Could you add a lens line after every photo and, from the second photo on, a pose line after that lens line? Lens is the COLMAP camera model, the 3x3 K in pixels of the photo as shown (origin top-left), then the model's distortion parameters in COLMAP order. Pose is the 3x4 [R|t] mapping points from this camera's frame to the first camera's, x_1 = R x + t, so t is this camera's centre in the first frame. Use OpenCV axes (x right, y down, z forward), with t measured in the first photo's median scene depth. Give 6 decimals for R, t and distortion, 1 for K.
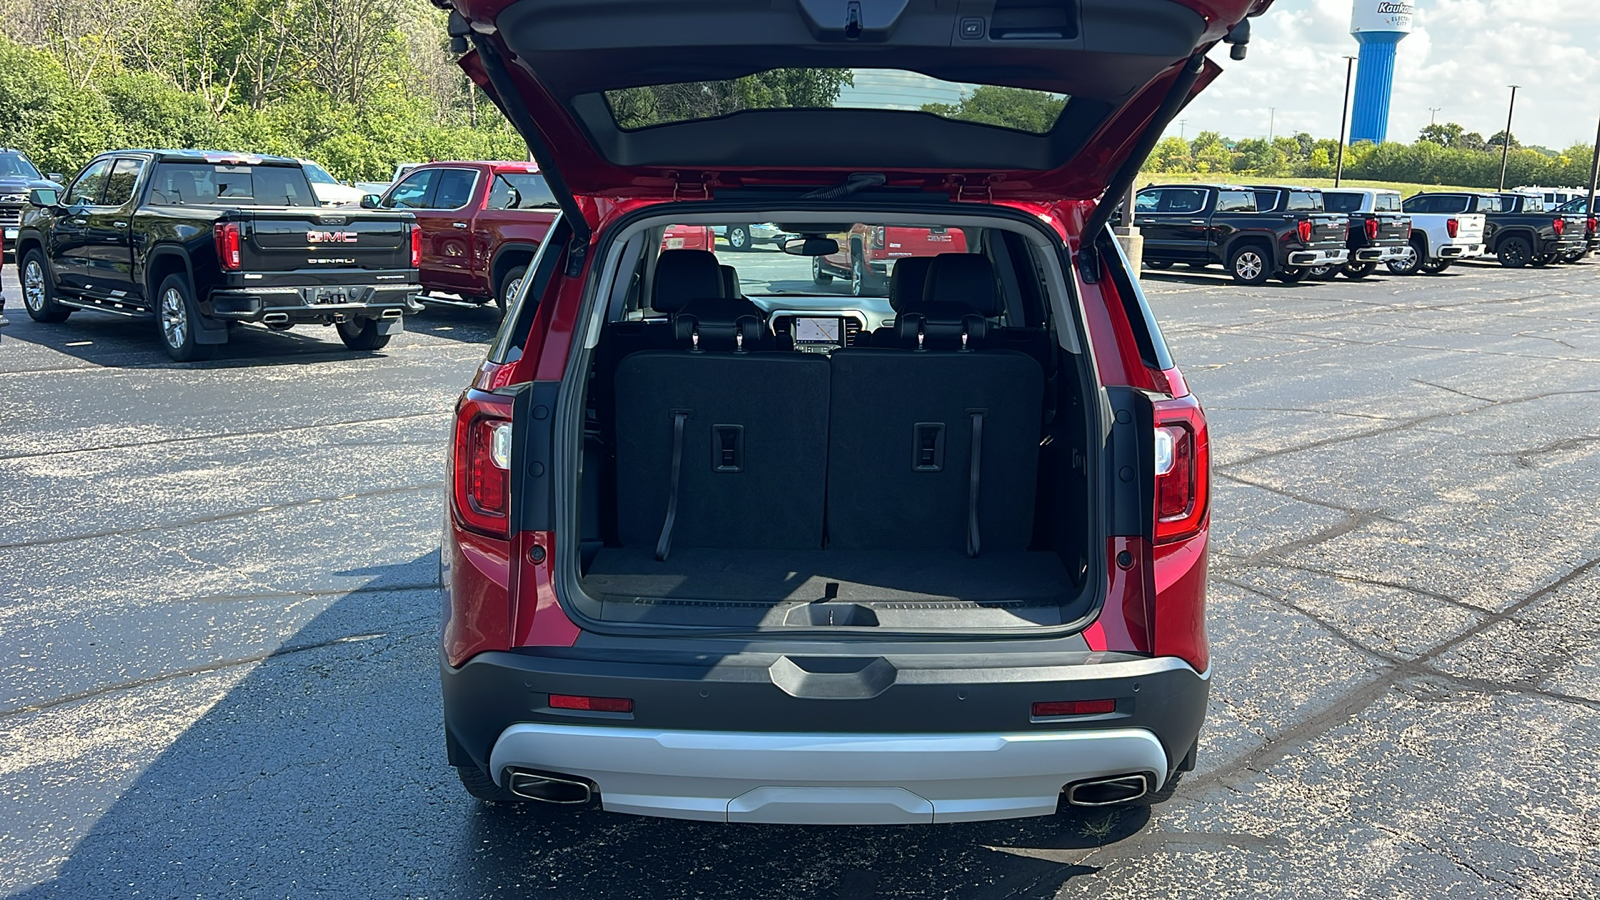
lens RADIAL K [[1381.7, 0, 810.1], [0, 1381.7, 443.5], [0, 0, 1]] dist [0.048921, -0.048913]
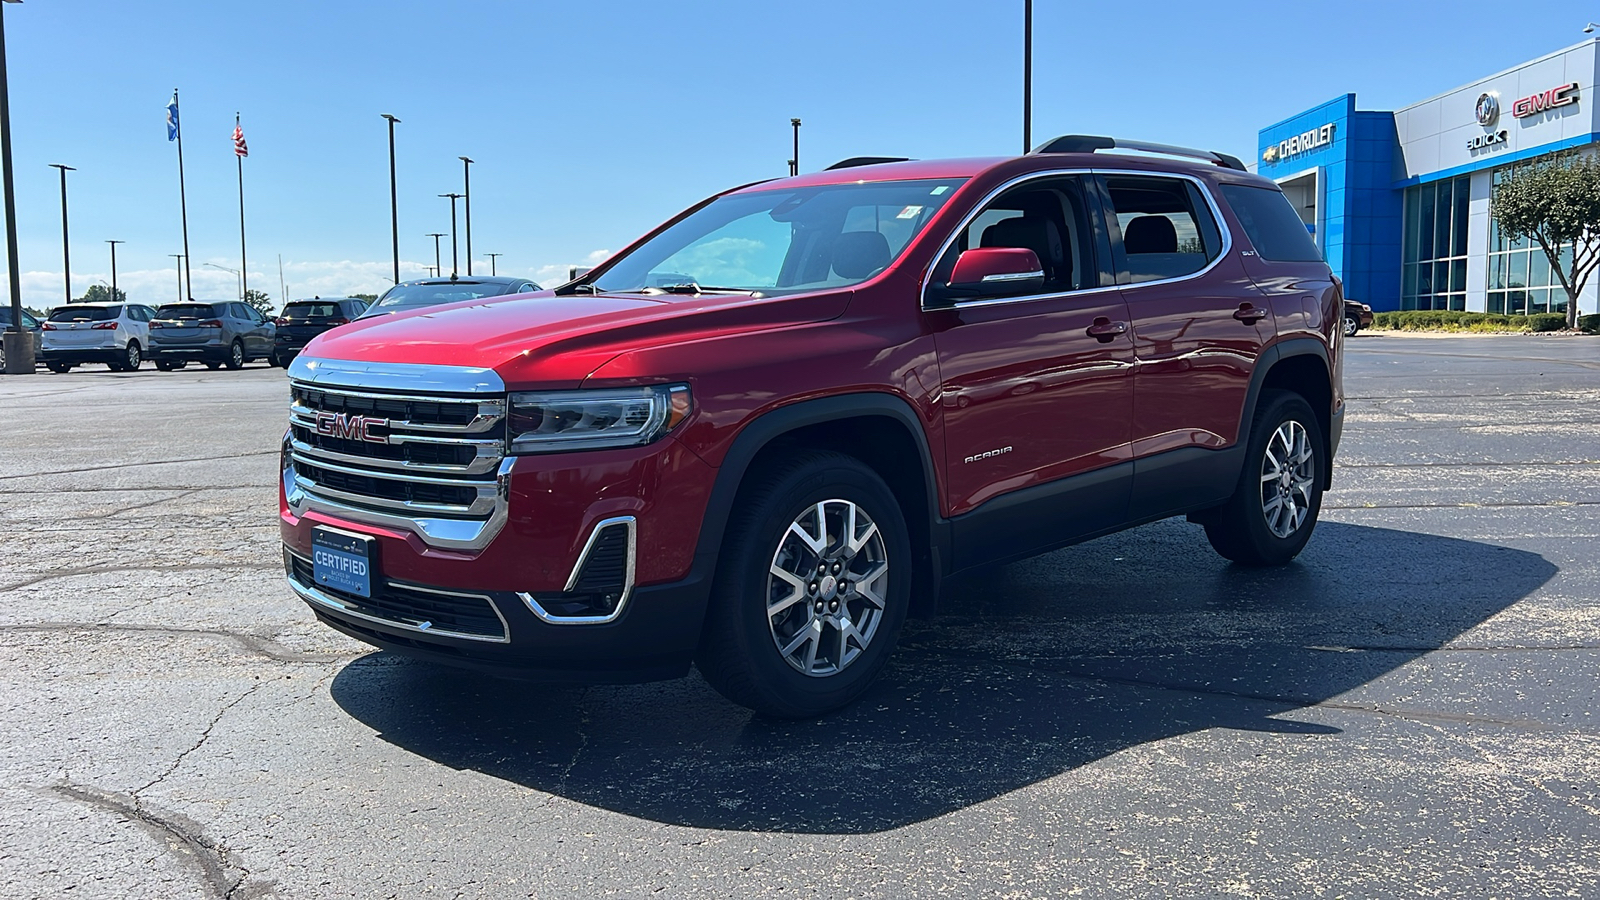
lens RADIAL K [[1381.7, 0, 803.6], [0, 1381.7, 448.9], [0, 0, 1]] dist [0.048921, -0.048913]
pose [[-0.714930, -0.087243, 0.693731, -0.443787], [0.123465, 0.960842, 0.248072, -0.157382], [-0.688209, 0.263006, -0.676163, 1.162663]]
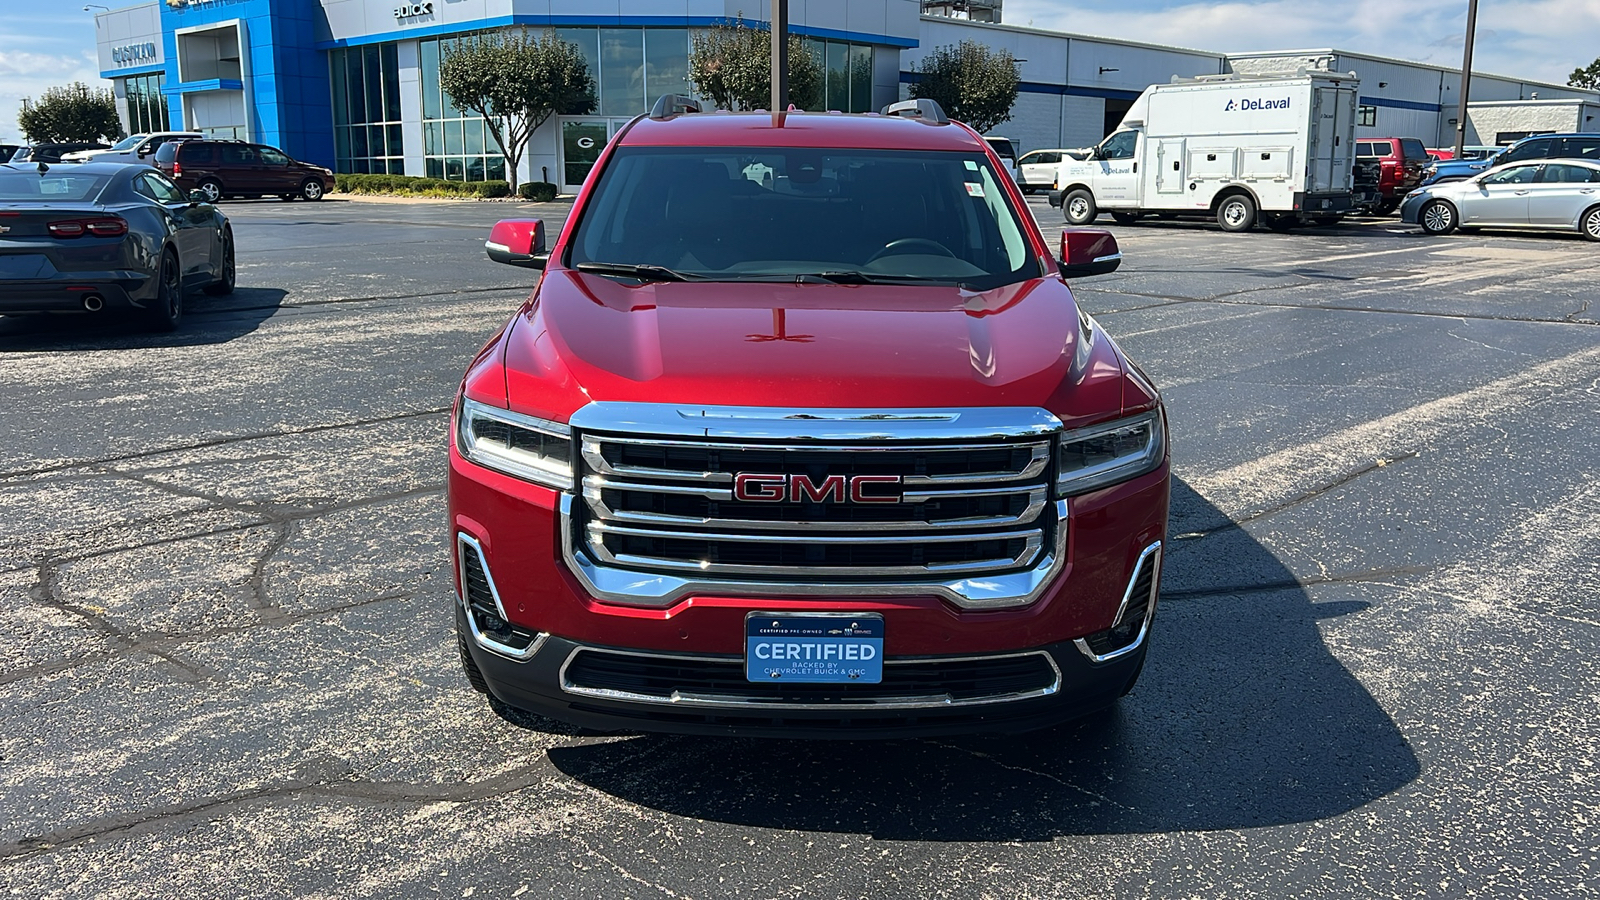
lens RADIAL K [[1381.7, 0, 795.3], [0, 1381.7, 454.2], [0, 0, 1]] dist [0.048921, -0.048913]
pose [[-0.999512, -0.027797, -0.014233, 0.010741], [-0.031144, 0.920942, 0.388452, -0.226250], [0.002309, 0.388706, -0.921359, 1.302105]]
